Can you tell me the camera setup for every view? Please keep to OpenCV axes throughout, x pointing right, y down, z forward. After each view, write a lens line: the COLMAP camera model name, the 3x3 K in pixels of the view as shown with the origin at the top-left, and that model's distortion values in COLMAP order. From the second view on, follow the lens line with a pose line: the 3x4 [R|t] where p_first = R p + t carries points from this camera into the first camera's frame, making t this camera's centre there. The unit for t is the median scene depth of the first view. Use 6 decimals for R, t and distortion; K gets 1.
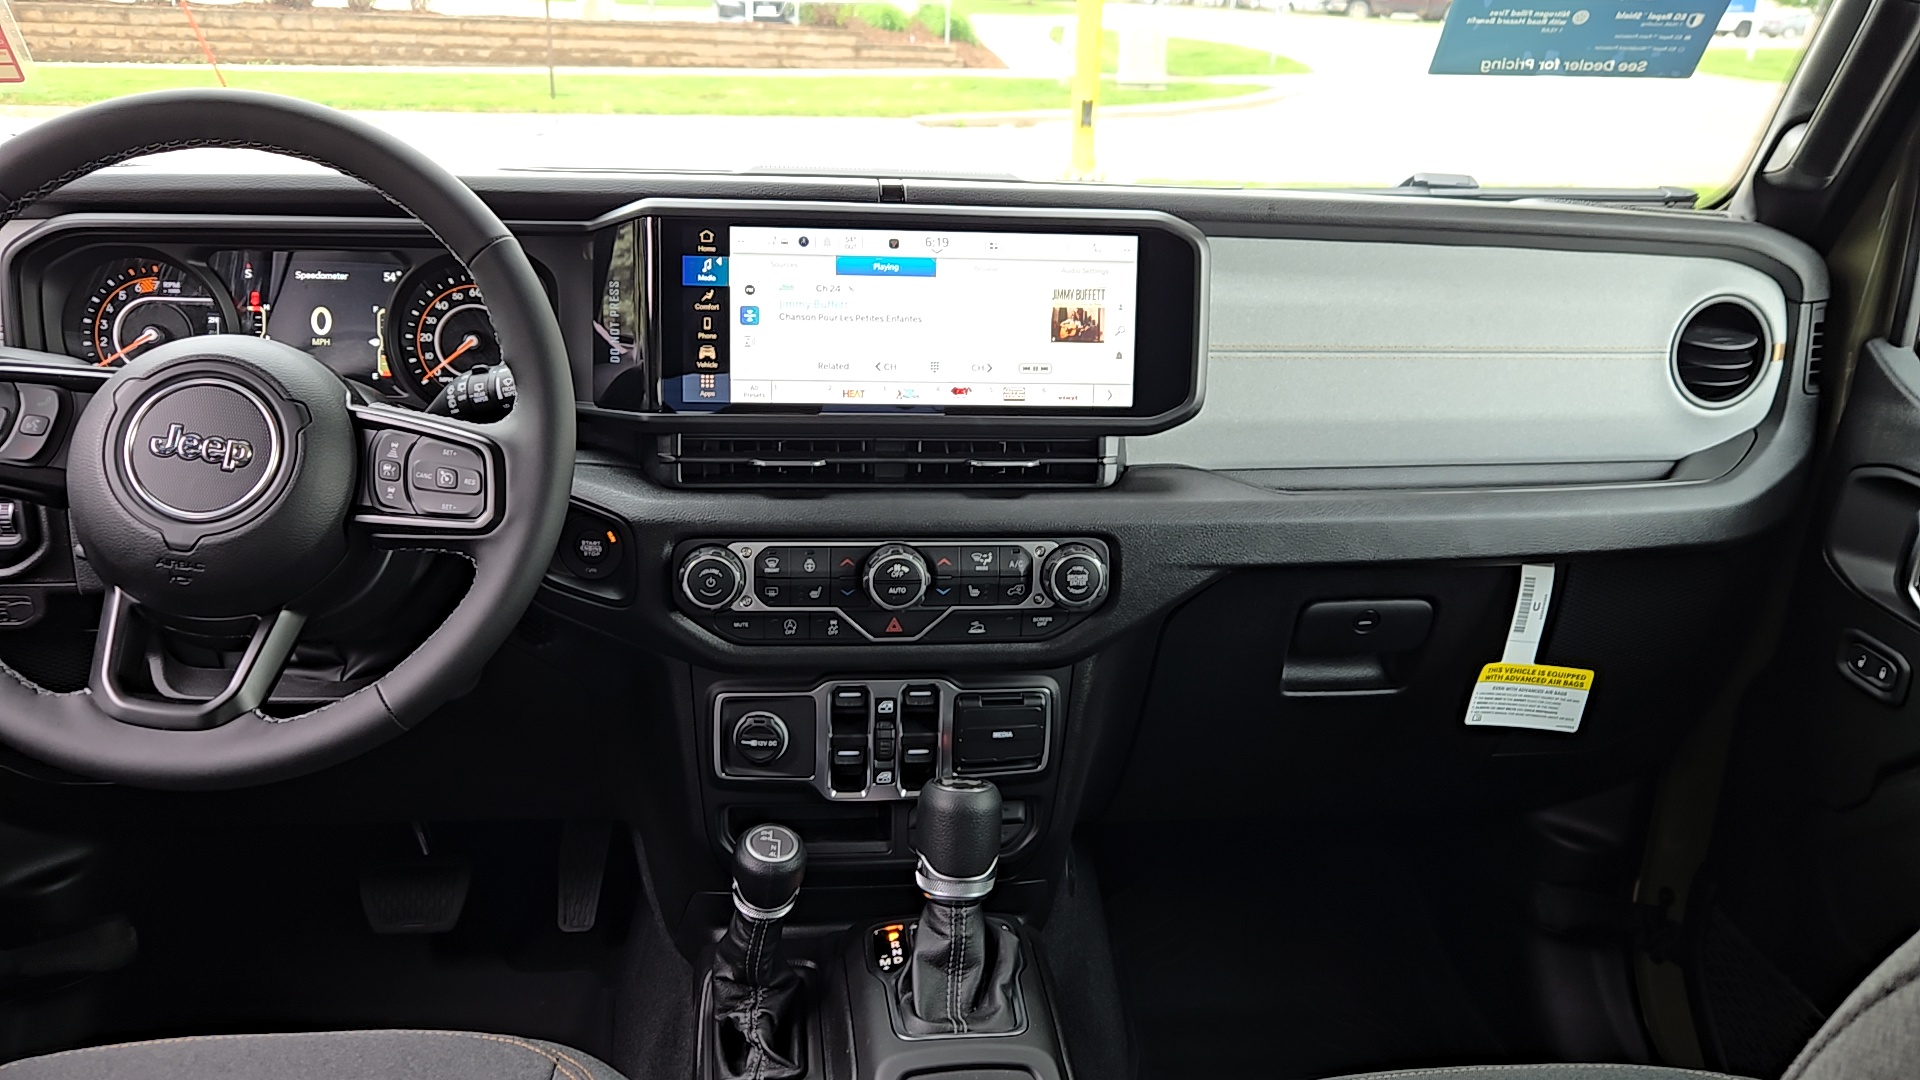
lens RADIAL K [[1605.7, 0, 974.6], [0, 1605.7, 542.8], [0, 0, 1]] dist [0.010242, -0.006295]
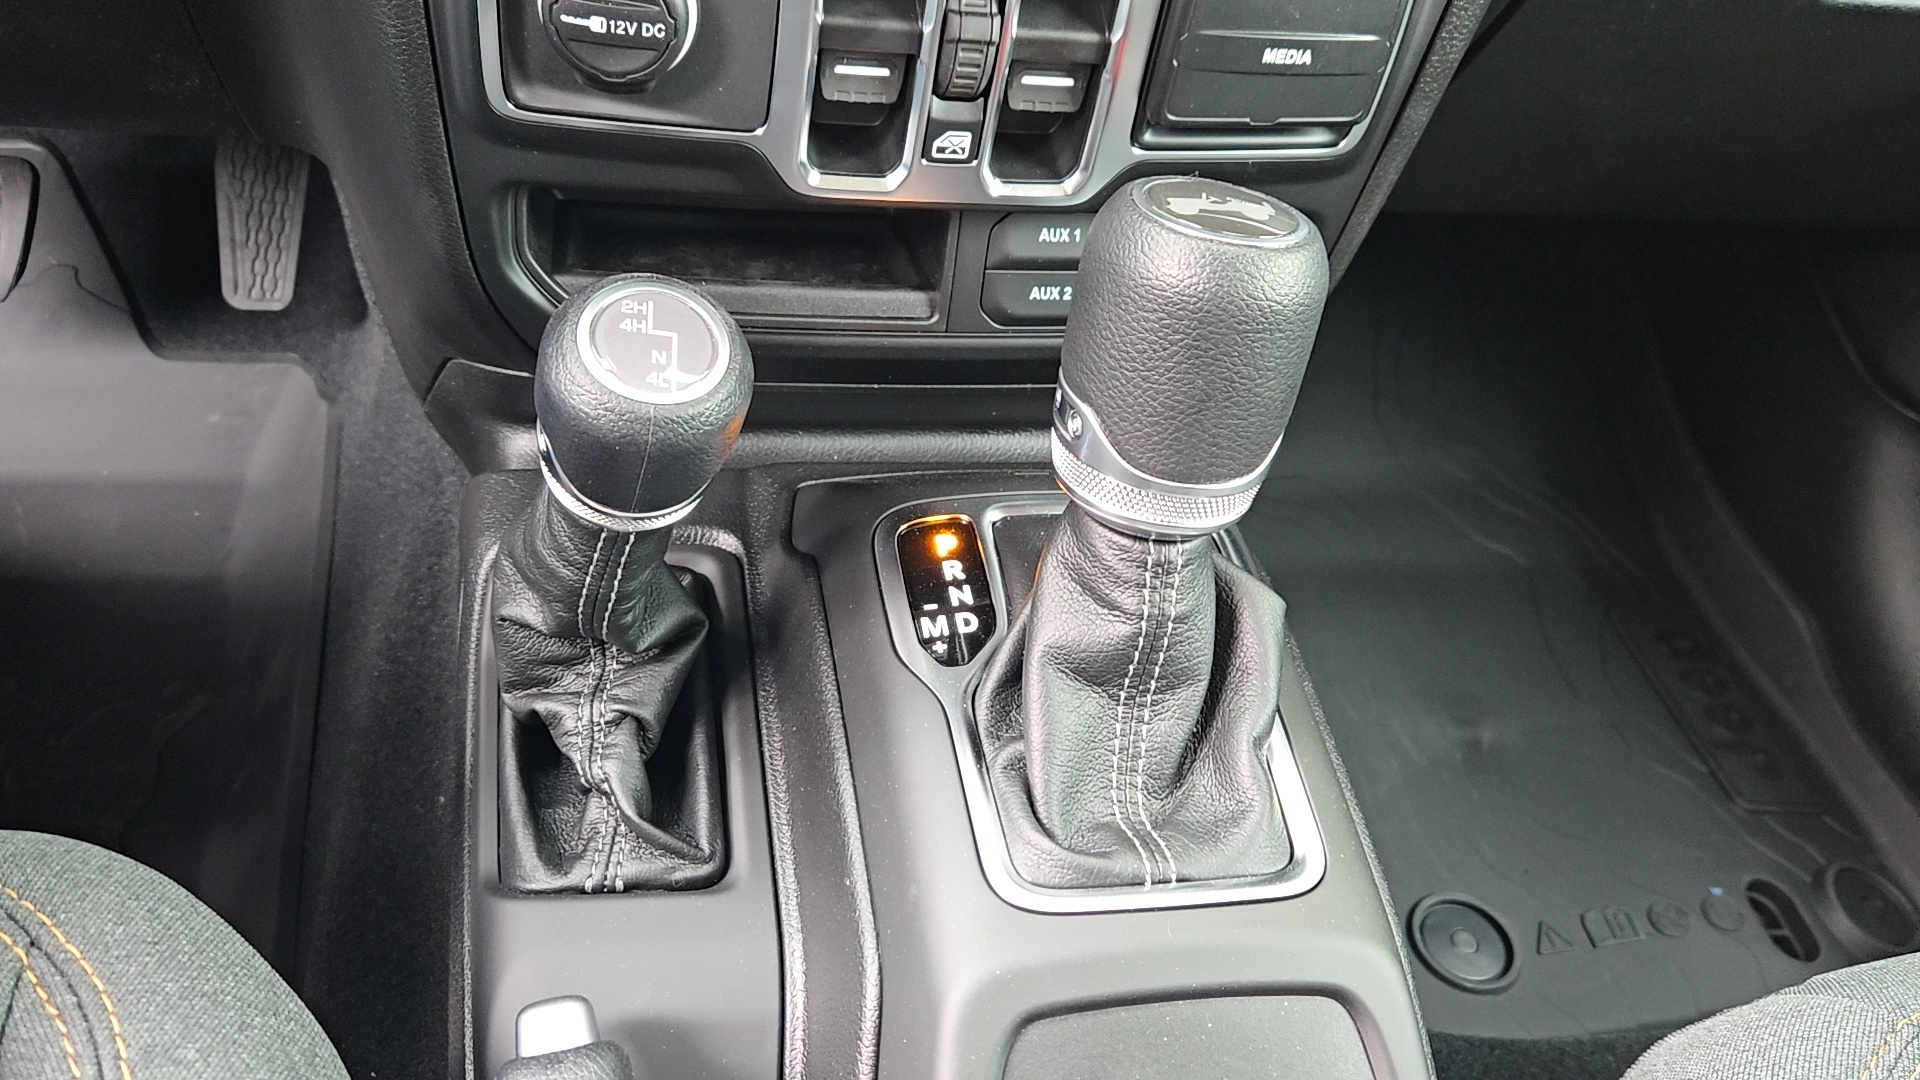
lens RADIAL K [[1605.7, 0, 948.5], [0, 1605.7, 522.7], [0, 0, 1]] dist [0.010242, -0.006295]
pose [[0.993054, 0.055478, 0.103762, -0.095288], [-0.095416, 0.895716, 0.434268, 0.065783], [-0.068849, -0.441152, 0.894787, 0.658914]]
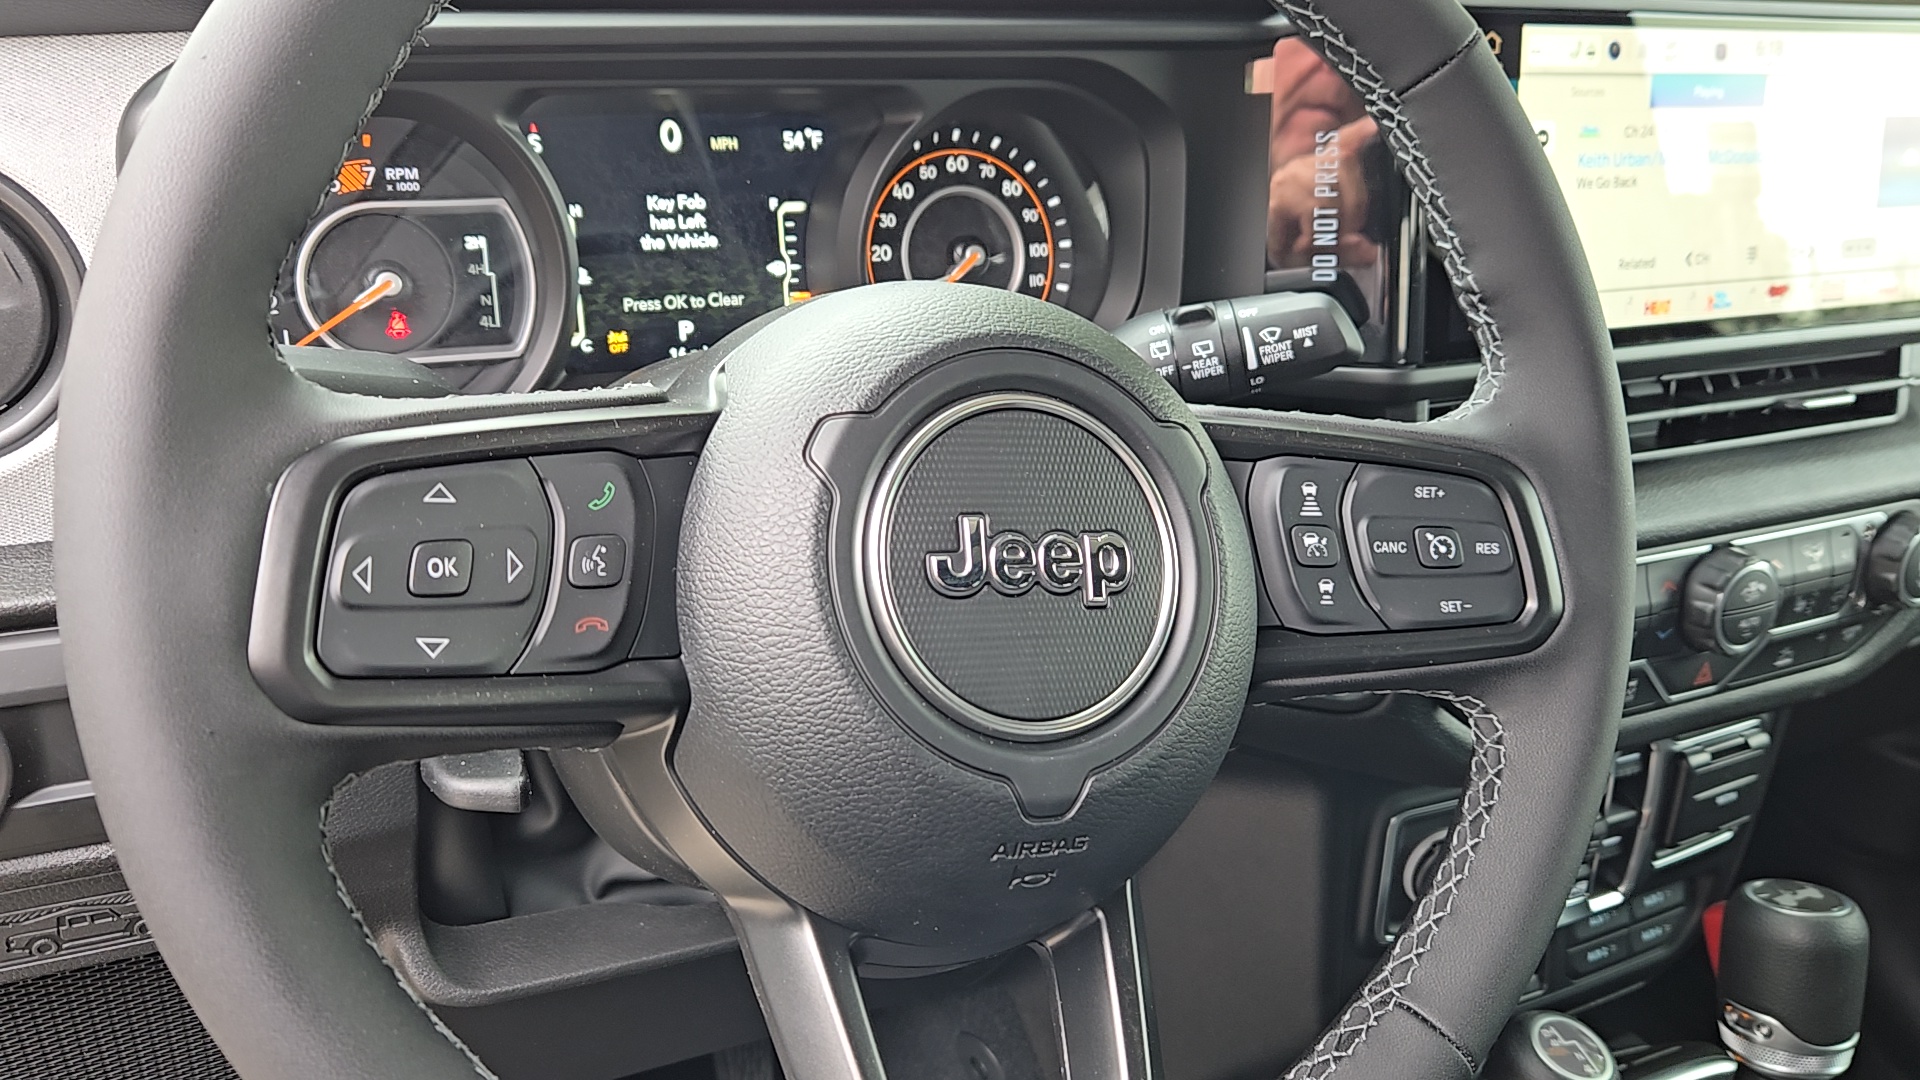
lens RADIAL K [[1605.7, 0, 946.7], [0, 1605.7, 544.5], [0, 0, 1]] dist [0.010242, -0.006295]
pose [[0.942261, -0.114977, 0.314523, -0.512902], [0.085873, 0.990766, 0.104921, -0.088642], [-0.323682, -0.071854, 0.943434, 0.496983]]
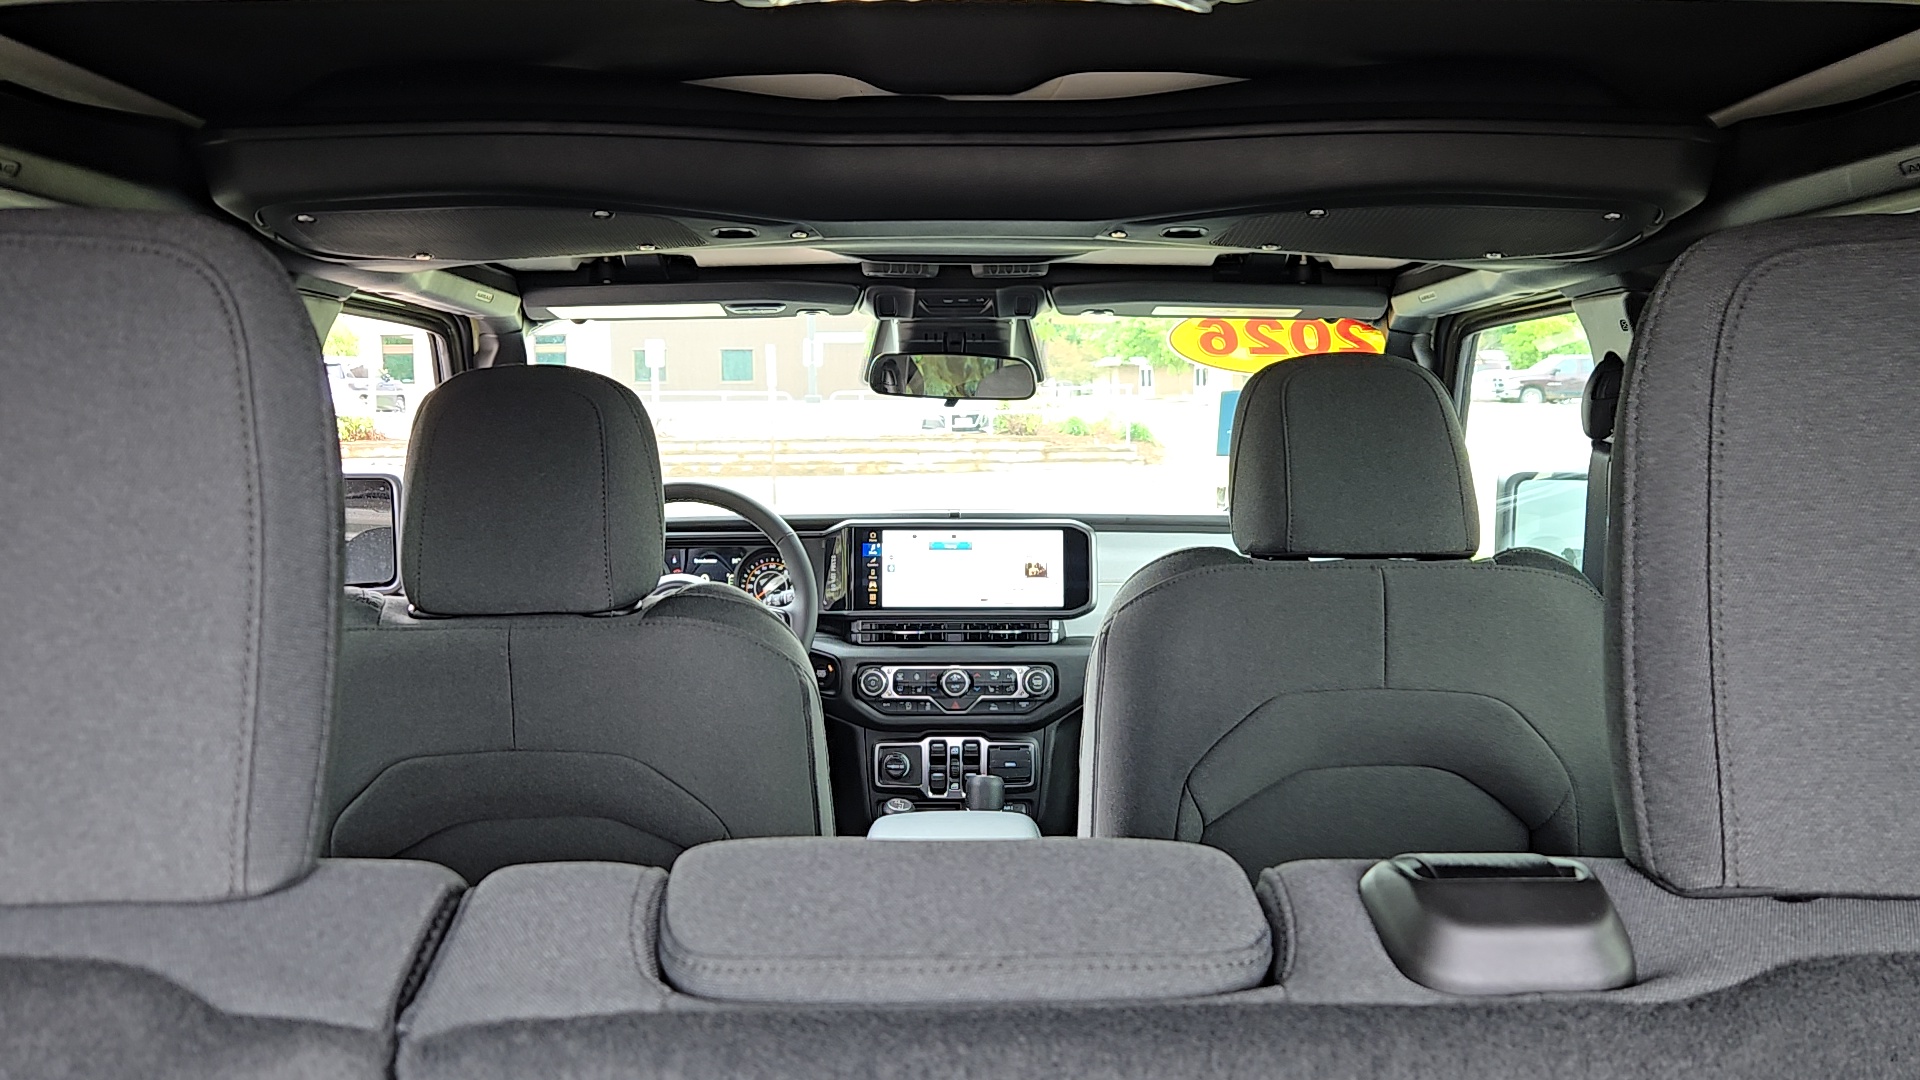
lens RADIAL K [[1605.7, 0, 958.4], [0, 1605.7, 535.9], [0, 0, 1]] dist [0.010242, -0.006295]
pose [[0.990694, -0.033195, -0.131997, 0.248660], [0.000113, 0.970004, -0.243089, 0.355701], [0.136107, 0.240812, 0.960981, -1.154286]]
